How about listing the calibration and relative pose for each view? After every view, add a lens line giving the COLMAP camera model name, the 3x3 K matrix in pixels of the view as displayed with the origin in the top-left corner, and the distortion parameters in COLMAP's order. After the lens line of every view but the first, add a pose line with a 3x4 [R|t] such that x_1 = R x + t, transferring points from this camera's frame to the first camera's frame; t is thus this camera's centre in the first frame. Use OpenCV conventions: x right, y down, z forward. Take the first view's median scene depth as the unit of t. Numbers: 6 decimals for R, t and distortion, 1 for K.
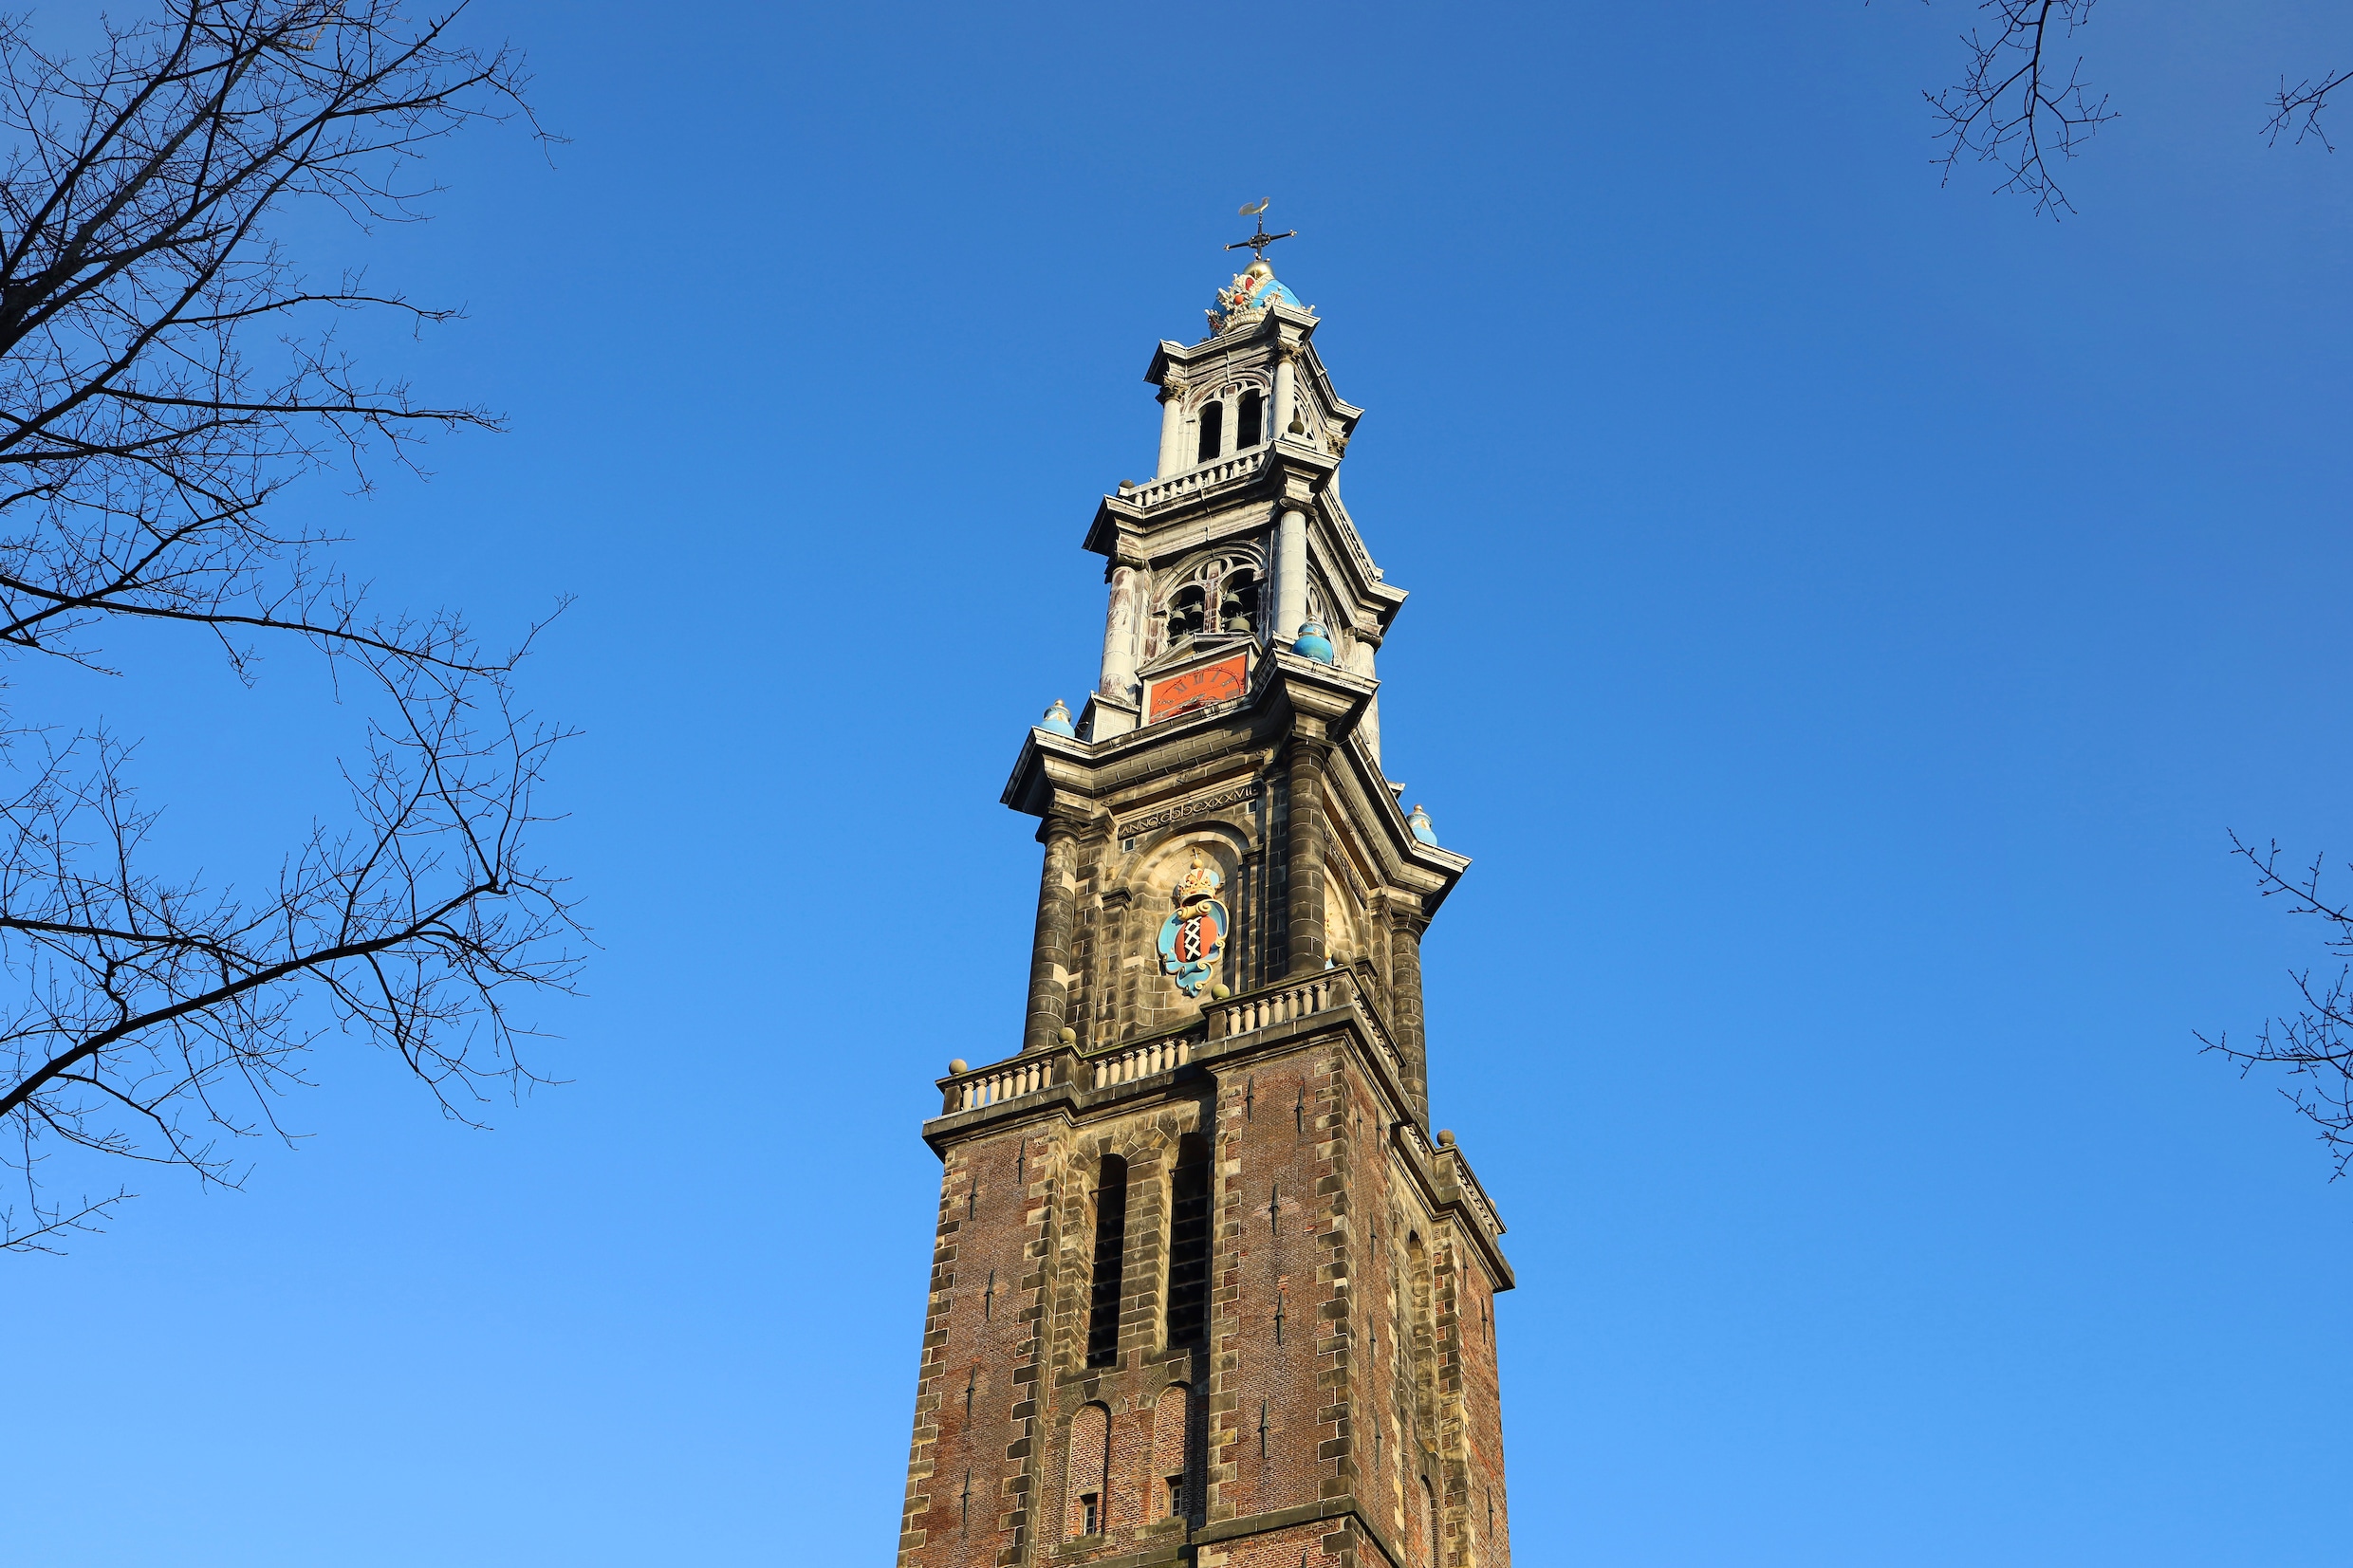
lens RADIAL K [[2501.4, 0, 1176.5], [0, 2501.4, 784.0], [0, 0, 1]] dist [-0.077819, 0.009023]
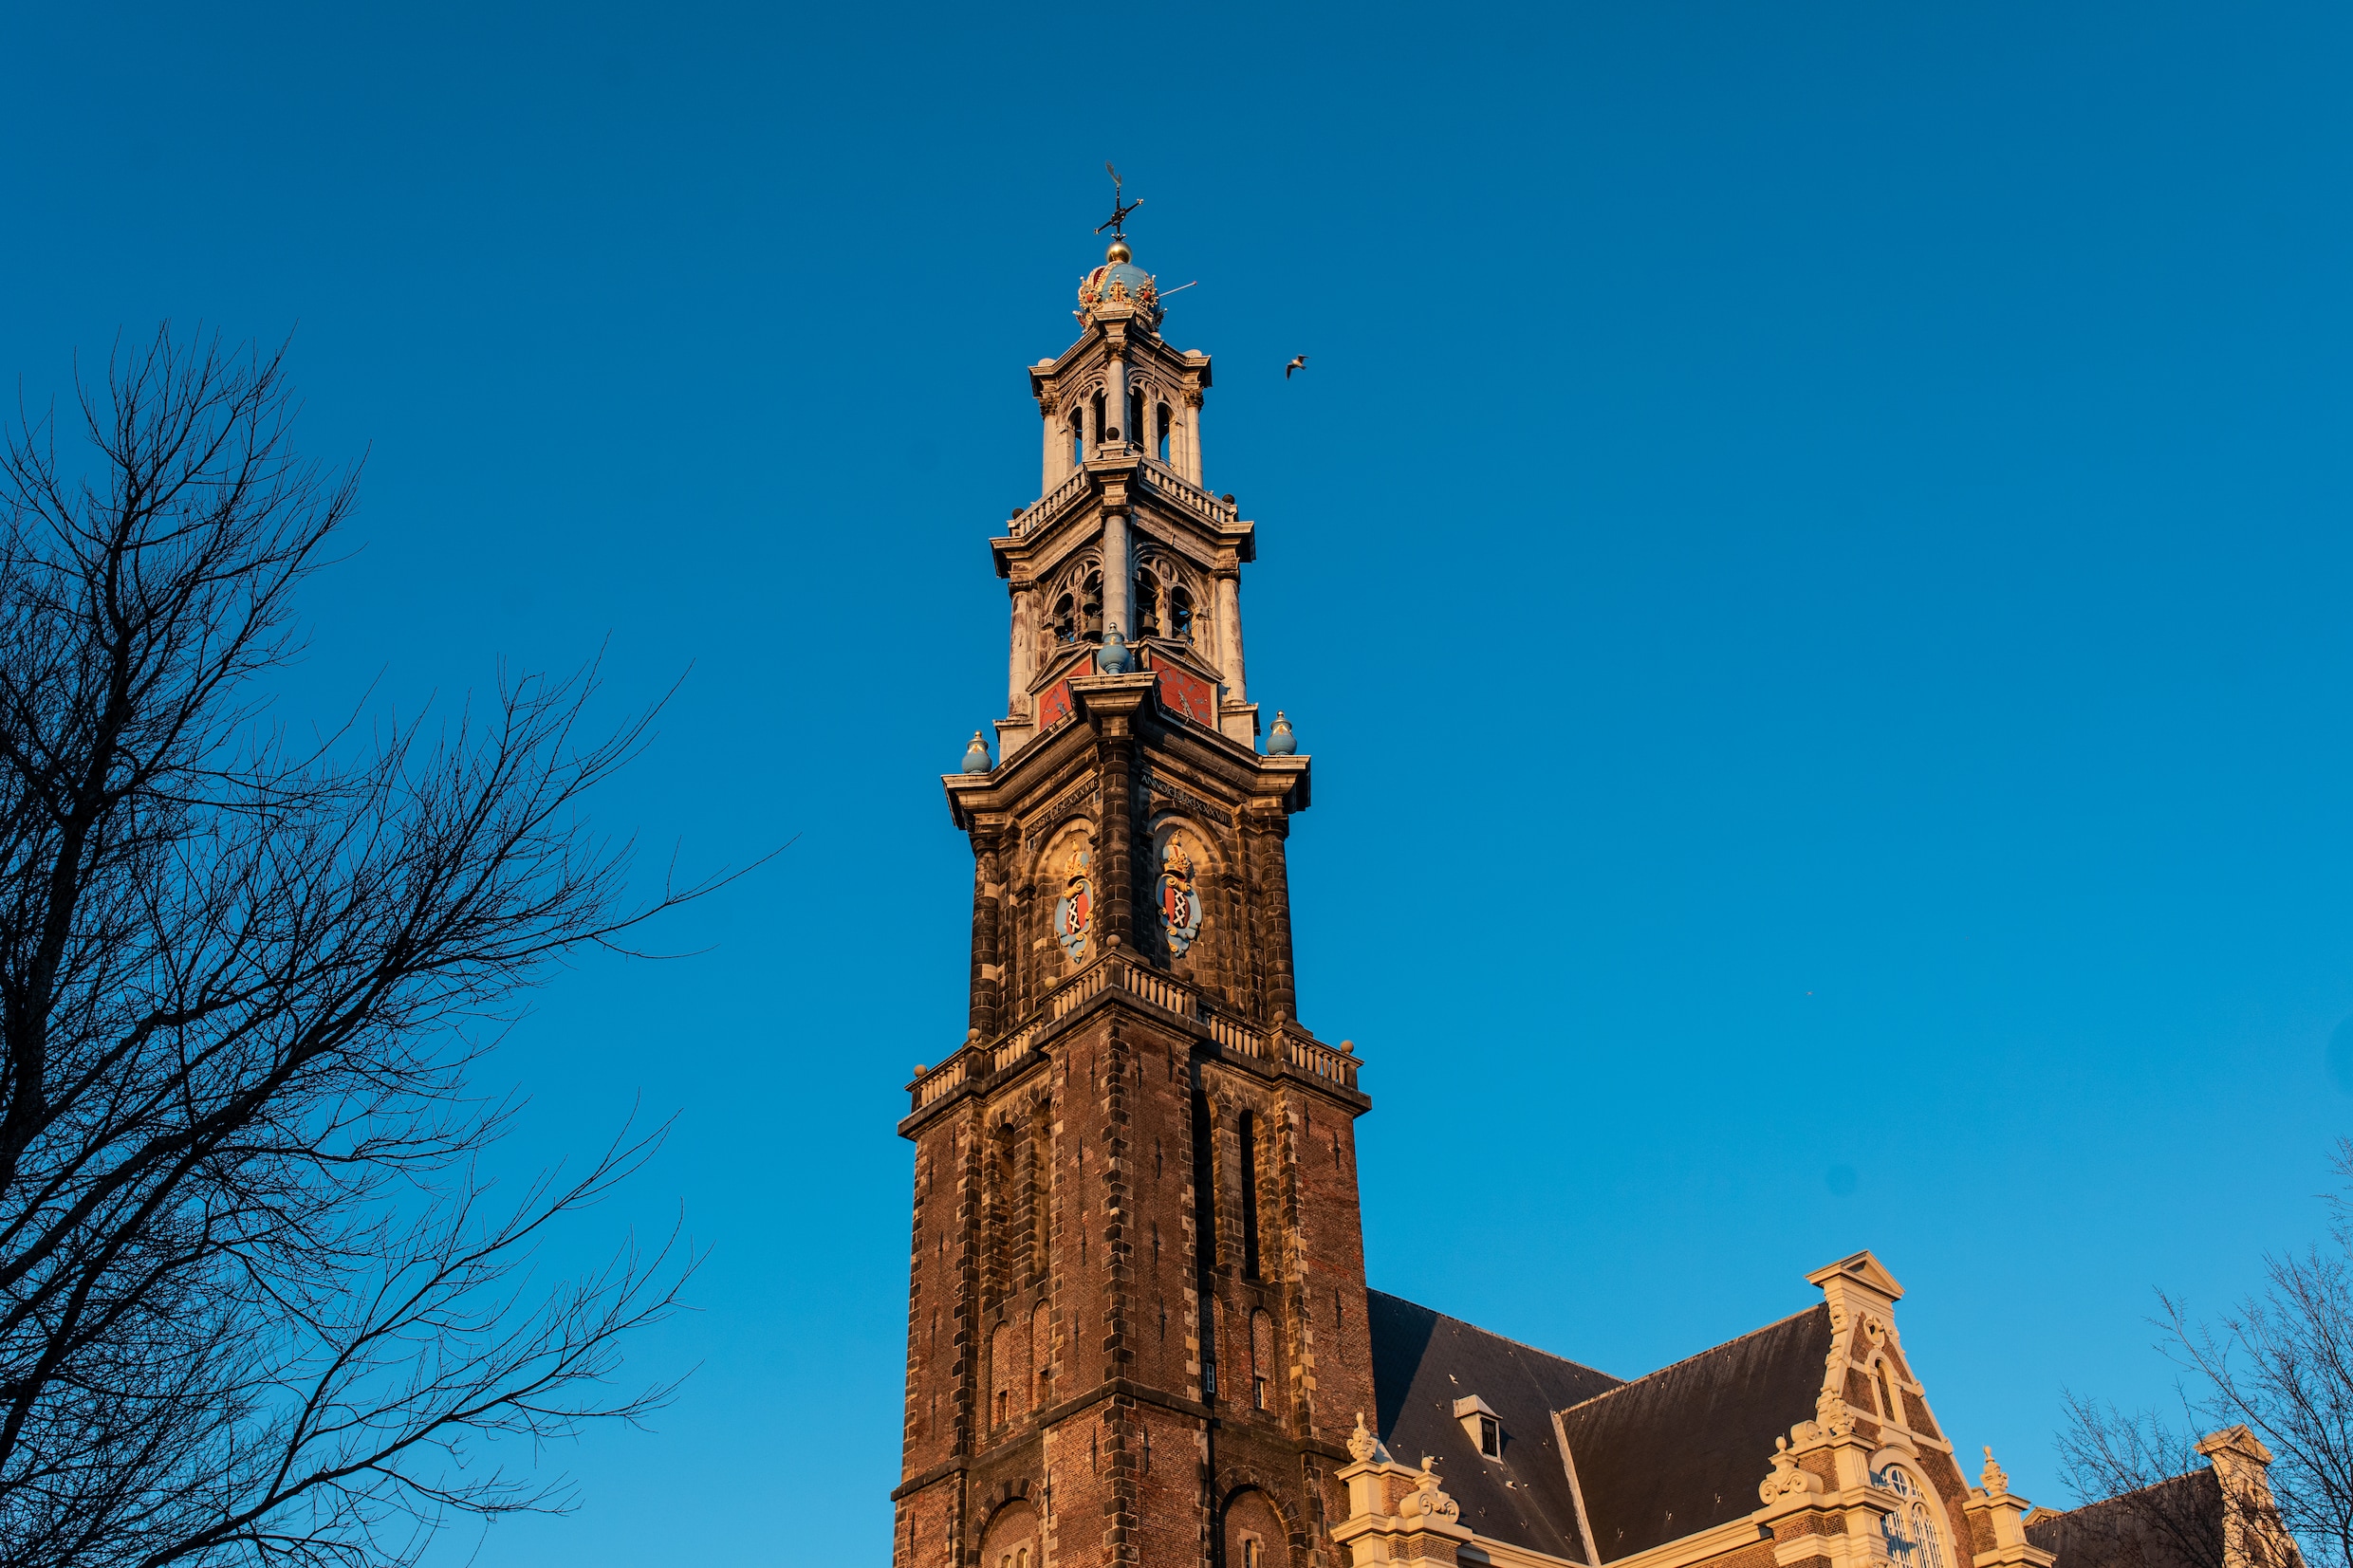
lens RADIAL K [[2337.2, 0, 1176.5], [0, 2337.2, 784.0], [0, 0, 1]] dist [0.006045, -0.002207]
pose [[0.909528, -0.291233, -0.296552, 0.471834], [0.338365, 0.933158, 0.121350, -0.142684], [0.241389, -0.210714, 0.947276, -0.144584]]
